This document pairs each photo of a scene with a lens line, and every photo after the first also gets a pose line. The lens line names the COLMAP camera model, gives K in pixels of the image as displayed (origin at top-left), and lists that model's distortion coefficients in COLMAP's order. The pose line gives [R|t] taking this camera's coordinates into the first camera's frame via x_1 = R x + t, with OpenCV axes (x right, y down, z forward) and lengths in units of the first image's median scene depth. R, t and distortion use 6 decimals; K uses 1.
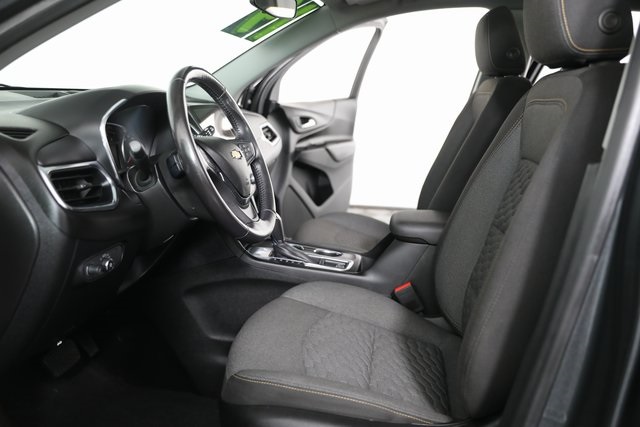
lens RADIAL K [[527.6, 0, 322.4], [0, 527.6, 211.5], [0, 0, 1]] dist [-0.012163, -0.000625]
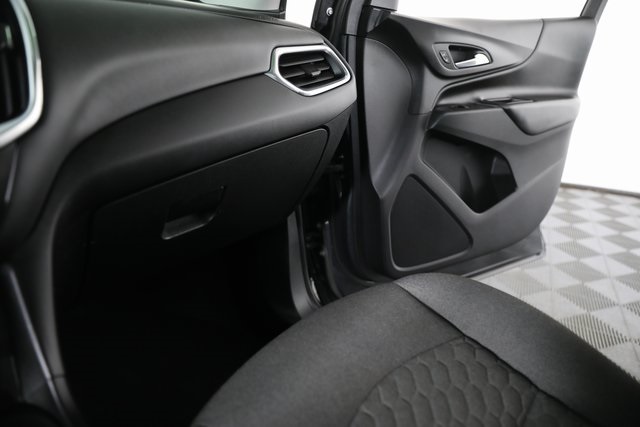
lens RADIAL K [[434.2, 0, 322.1], [0, 434.2, 213.1], [0, 0, 1]] dist [-0.103175, 0.064980]
pose [[0.856222, 0.149164, -0.494604, 0.076862], [-0.085710, 0.985156, 0.148731, -0.064305], [0.509448, -0.084954, 0.856298, 0.534816]]
